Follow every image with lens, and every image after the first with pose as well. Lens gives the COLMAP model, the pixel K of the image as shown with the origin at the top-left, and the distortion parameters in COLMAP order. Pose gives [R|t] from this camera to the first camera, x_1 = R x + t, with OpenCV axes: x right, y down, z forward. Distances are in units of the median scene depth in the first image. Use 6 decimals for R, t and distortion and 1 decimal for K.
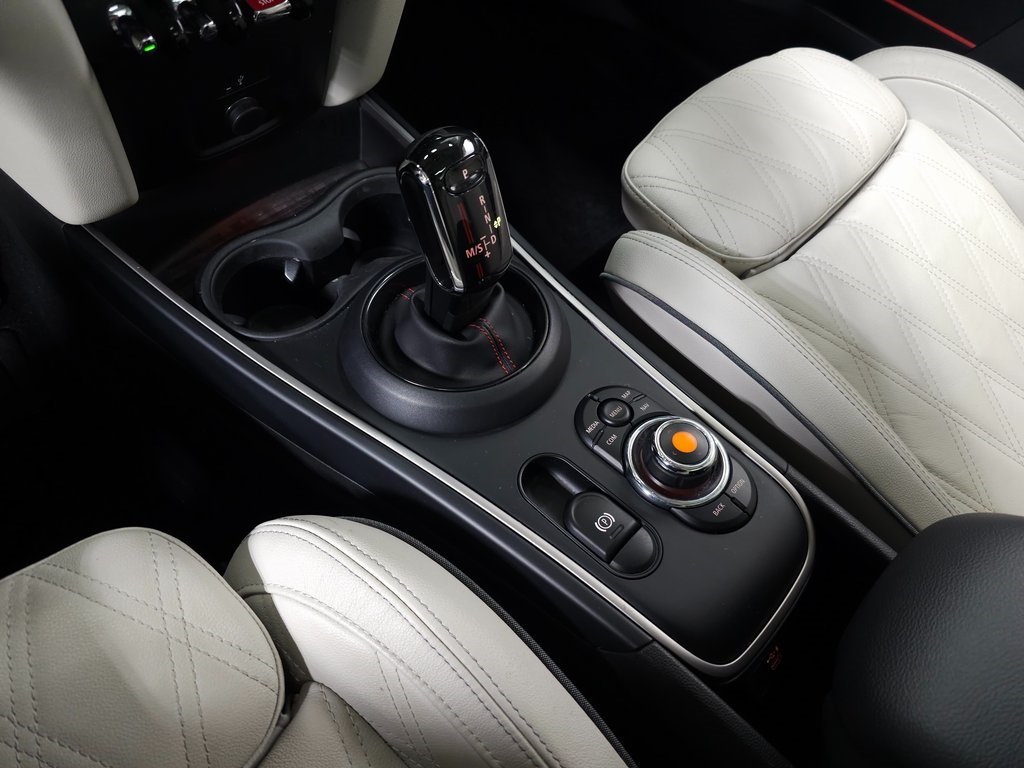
lens RADIAL K [[694.1, 0, 515.4], [0, 694.1, 382.7], [0, 0, 1]] dist [0.045000, -0.062980]
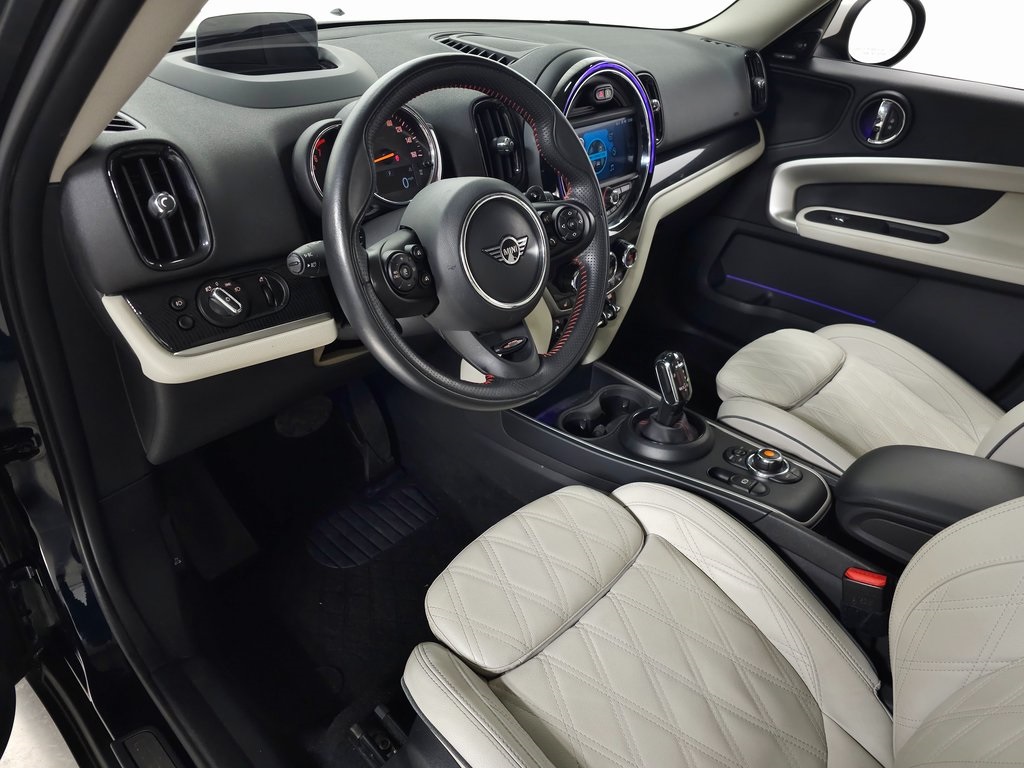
lens RADIAL K [[694.1, 0, 515.4], [0, 694.1, 382.7], [0, 0, 1]] dist [0.045000, -0.062980]
pose [[0.996276, -0.074765, -0.042956, -0.519748], [0.049152, 0.901736, -0.429485, 0.834641], [0.070845, 0.425774, 0.902052, -1.397458]]
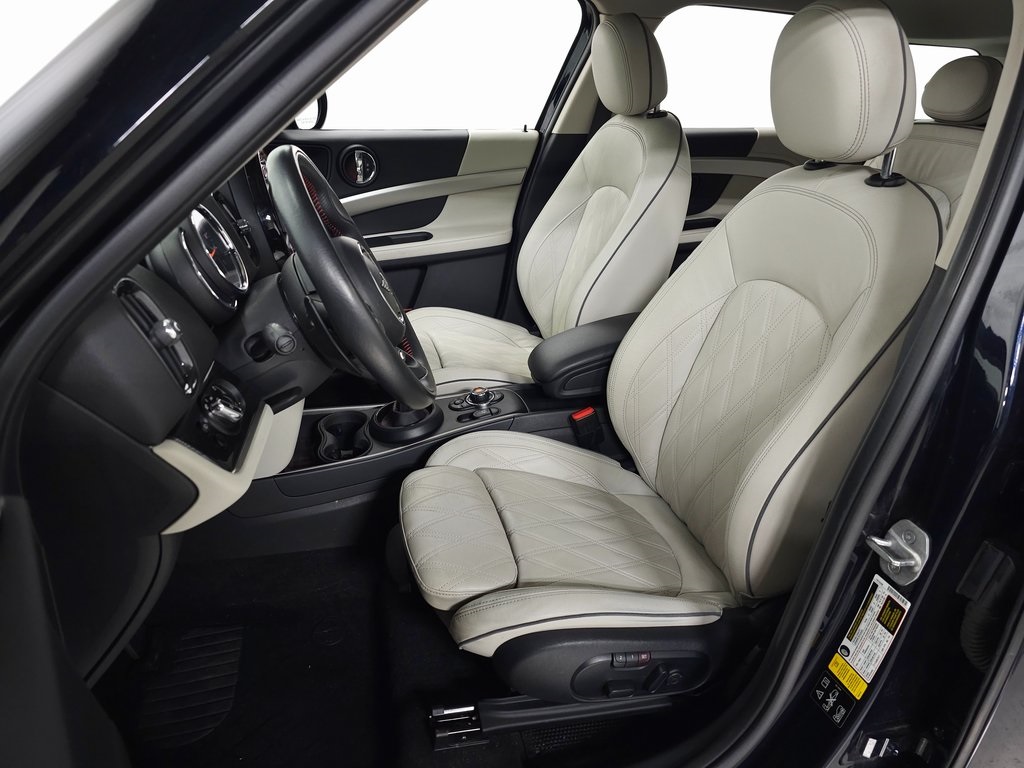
lens RADIAL K [[694.1, 0, 515.4], [0, 694.1, 382.7], [0, 0, 1]] dist [0.045000, -0.062980]
pose [[0.530343, -0.481535, 0.697754, -1.948317], [0.756979, 0.639555, -0.133988, 0.626810], [-0.381732, 0.599245, 0.703695, -1.488616]]
